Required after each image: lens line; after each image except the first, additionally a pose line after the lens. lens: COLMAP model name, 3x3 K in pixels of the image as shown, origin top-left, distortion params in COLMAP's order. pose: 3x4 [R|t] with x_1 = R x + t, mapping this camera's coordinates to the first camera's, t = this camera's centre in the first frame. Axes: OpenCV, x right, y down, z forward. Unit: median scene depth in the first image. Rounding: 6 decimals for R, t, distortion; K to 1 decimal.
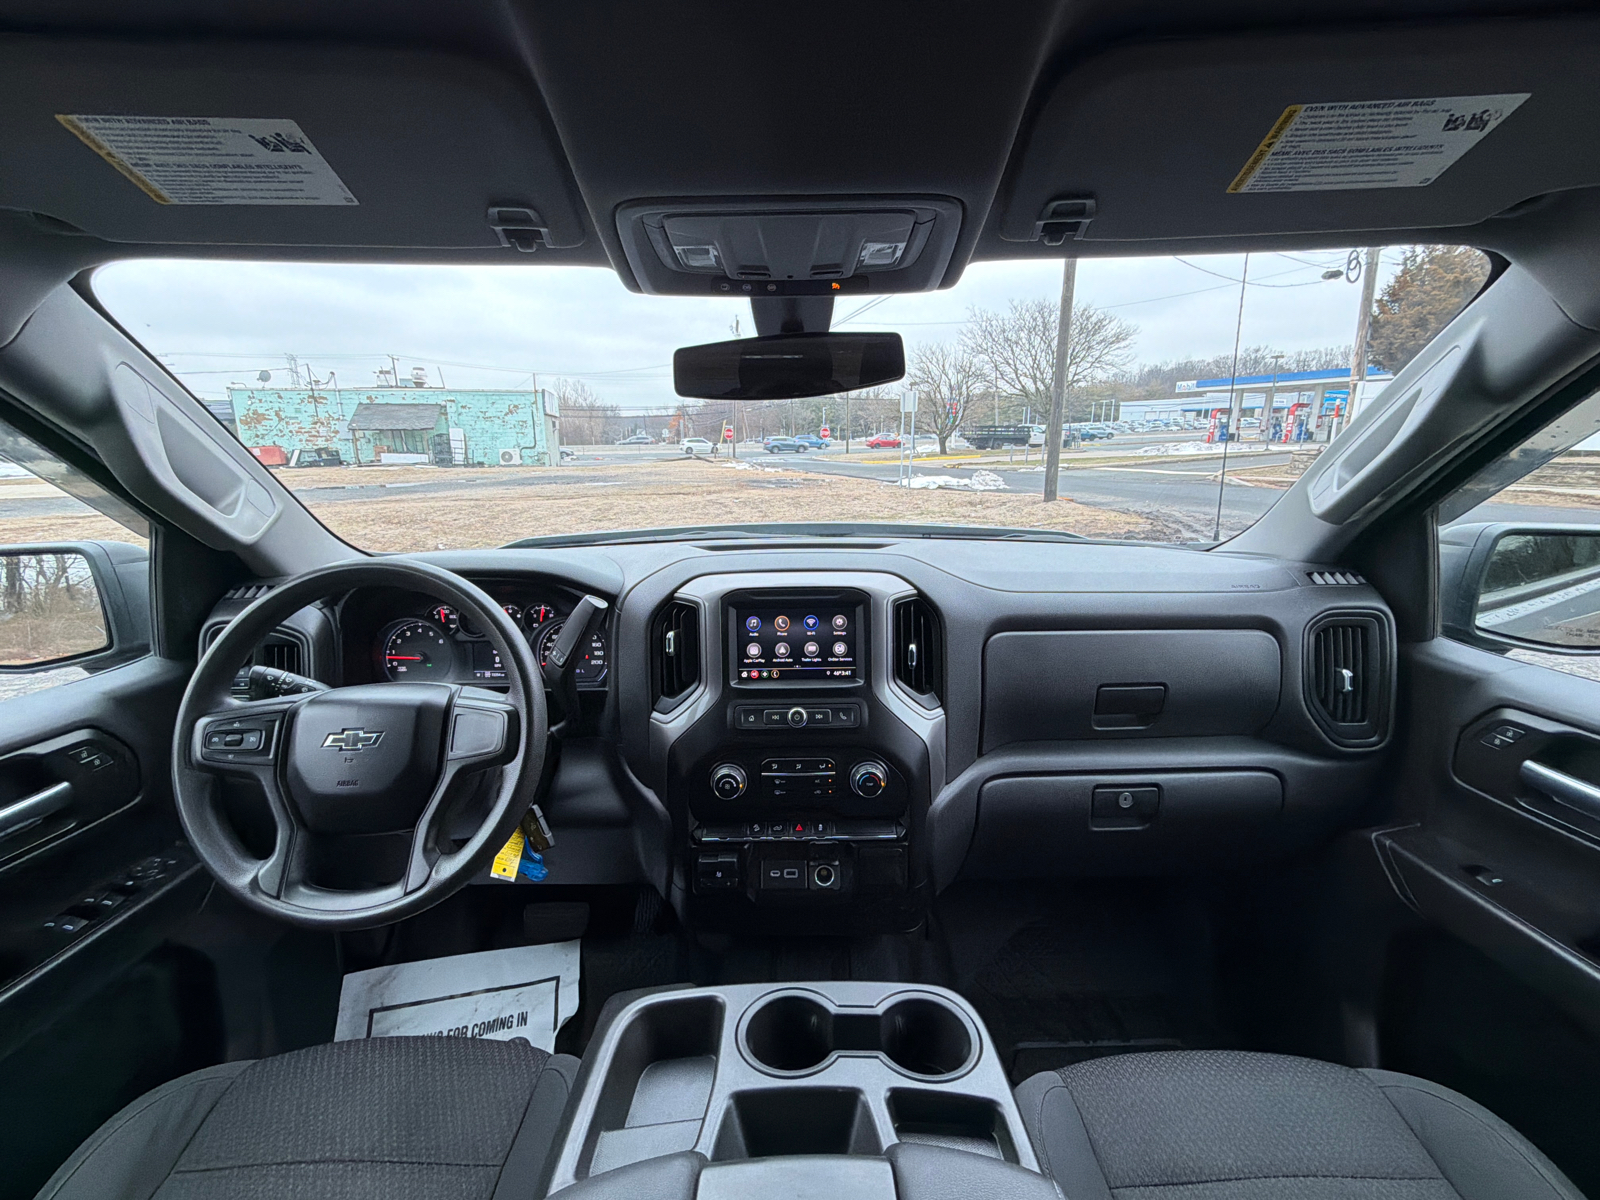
lens RADIAL K [[676.1, 0, 793.4], [0, 676.1, 597.2], [0, 0, 1]] dist [-0.000819, -0.000089]
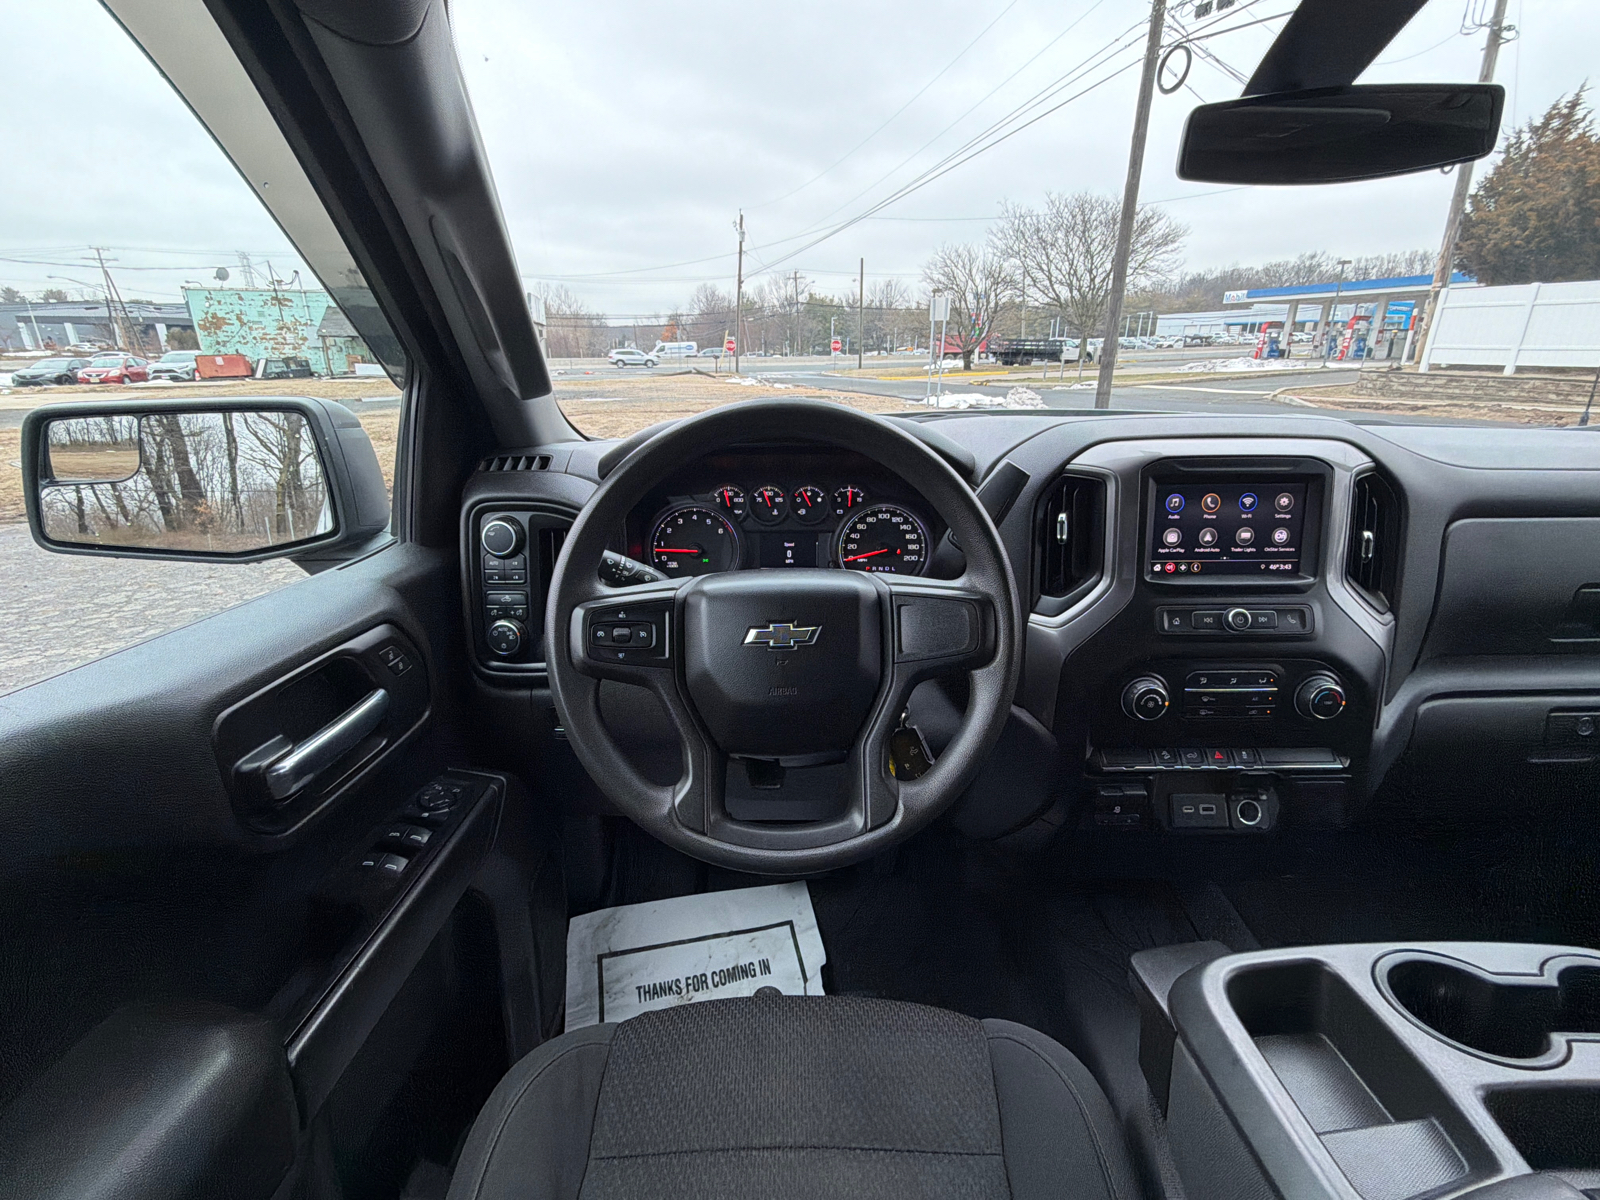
lens RADIAL K [[717.7, 0, 795.9], [0, 717.7, 598.4], [0, 0, 1]] dist [-0.000032, -0.000158]
pose [[0.999970, 0.007575, 0.001755, -0.343042], [-0.007711, 0.995090, 0.098677, 0.048053], [-0.000998, -0.098688, 0.995118, 0.105325]]
